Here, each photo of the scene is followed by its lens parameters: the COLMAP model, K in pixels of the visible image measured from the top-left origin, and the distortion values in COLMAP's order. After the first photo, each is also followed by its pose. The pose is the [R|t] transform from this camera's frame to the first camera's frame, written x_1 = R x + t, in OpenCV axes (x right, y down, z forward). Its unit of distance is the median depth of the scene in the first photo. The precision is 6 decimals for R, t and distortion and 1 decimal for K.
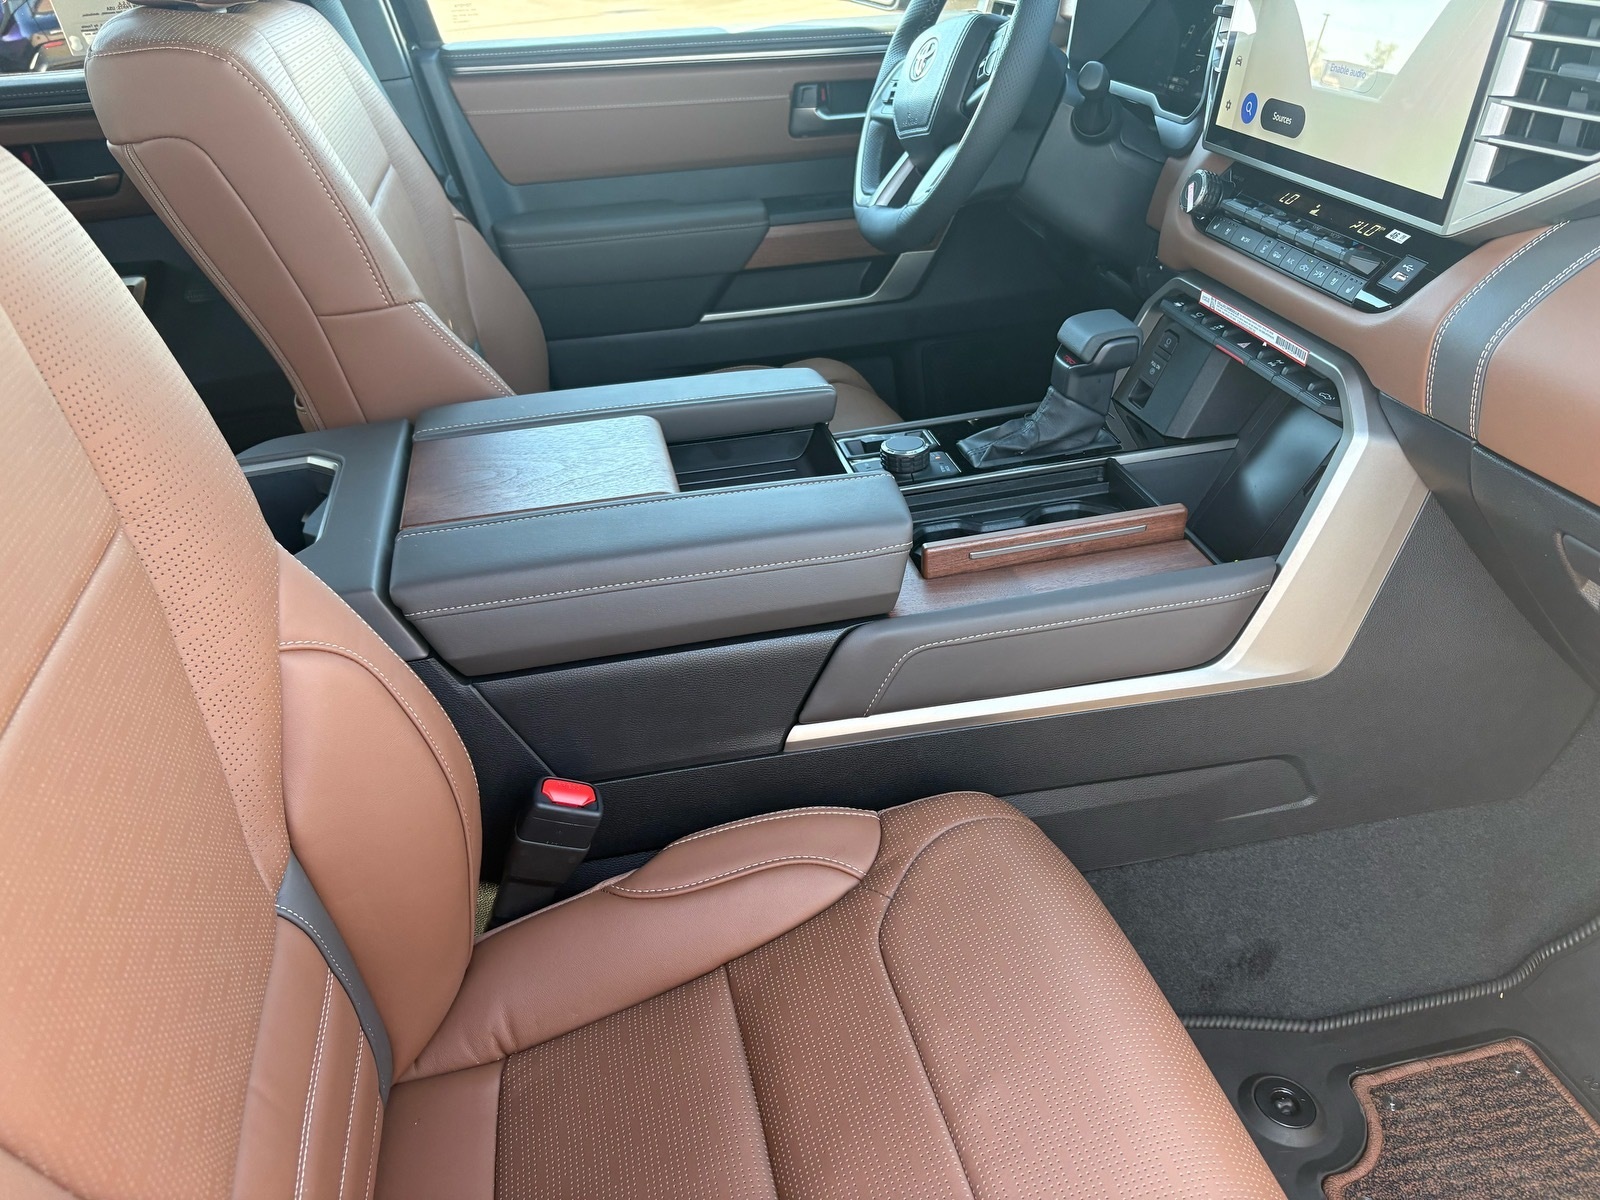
lens RADIAL K [[1234.4, 0, 803.0], [0, 1234.4, 585.4], [0, 0, 1]] dist [0.055430, -0.047624]
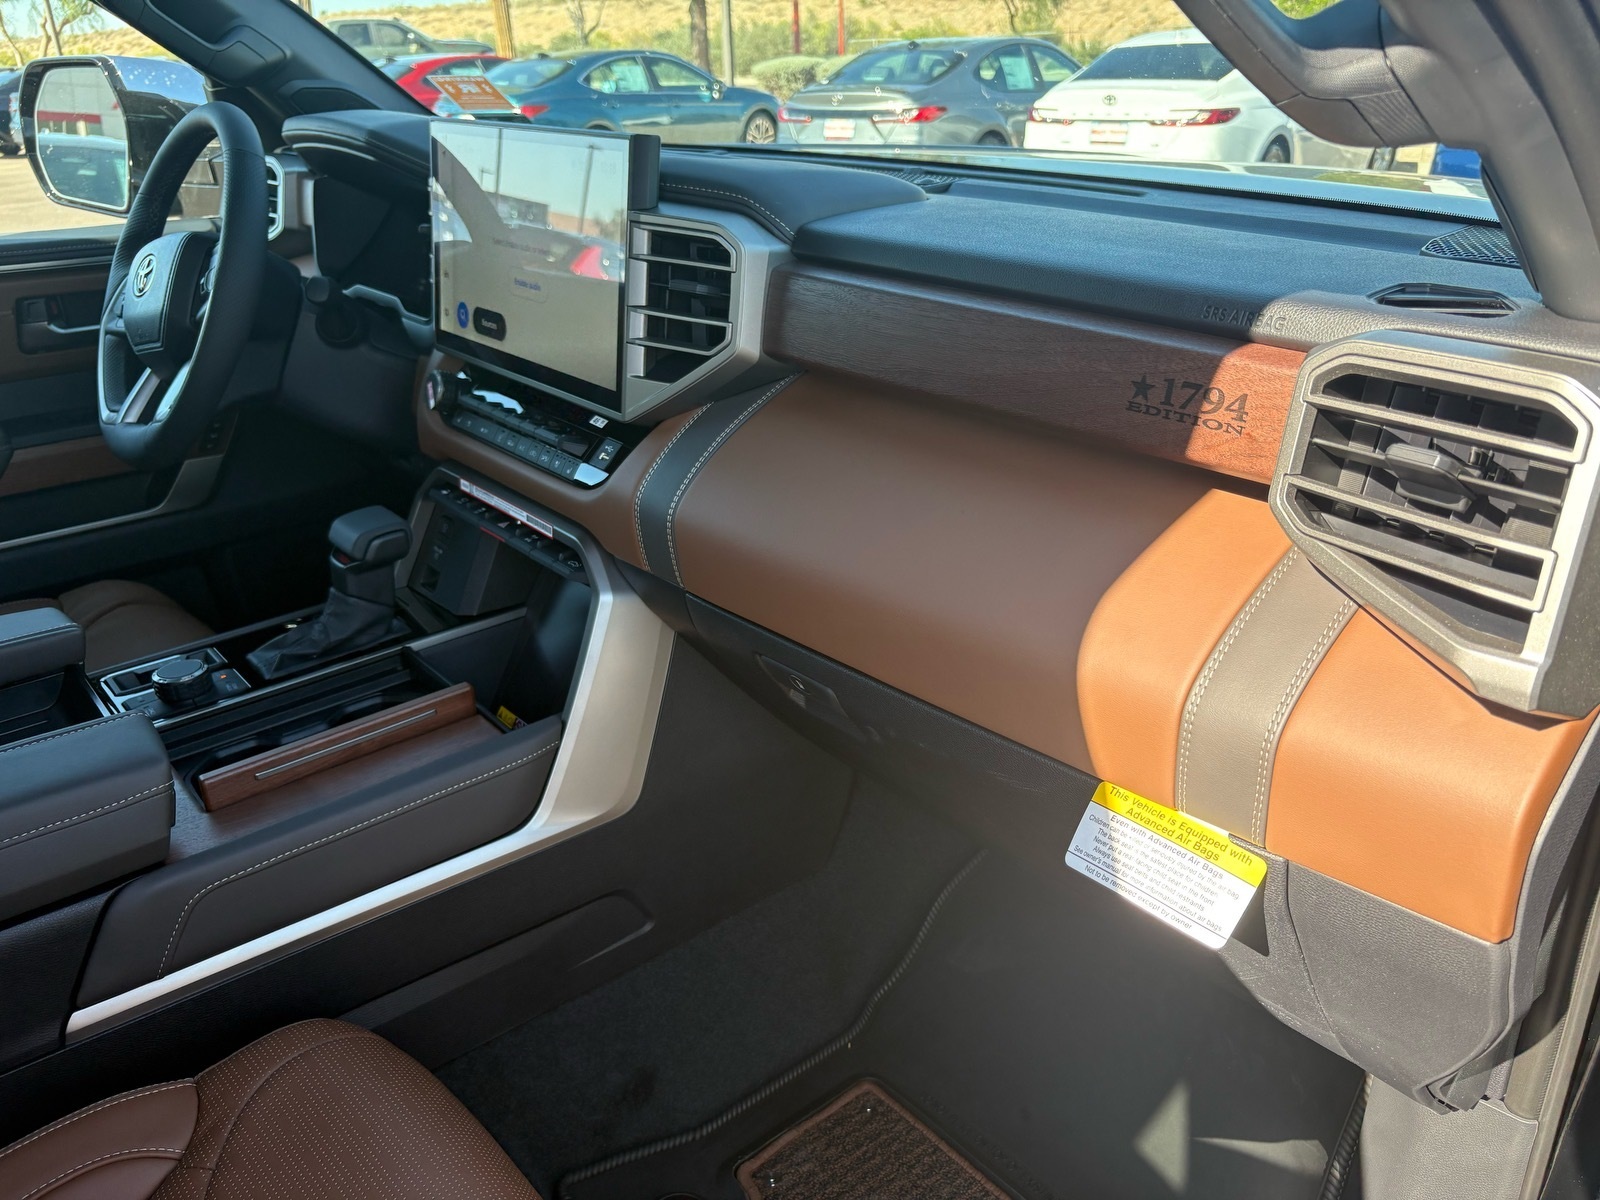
lens RADIAL K [[1231.1, 0, 800.0], [0, 1231.1, 600.0], [0, 0, 1]] dist [0.028724, -0.012007]
pose [[0.886727, -0.162780, 0.432686, 0.107064], [0.208250, 0.976264, -0.059499, -0.012112], [-0.412731, 0.142866, 0.899579, -0.058313]]
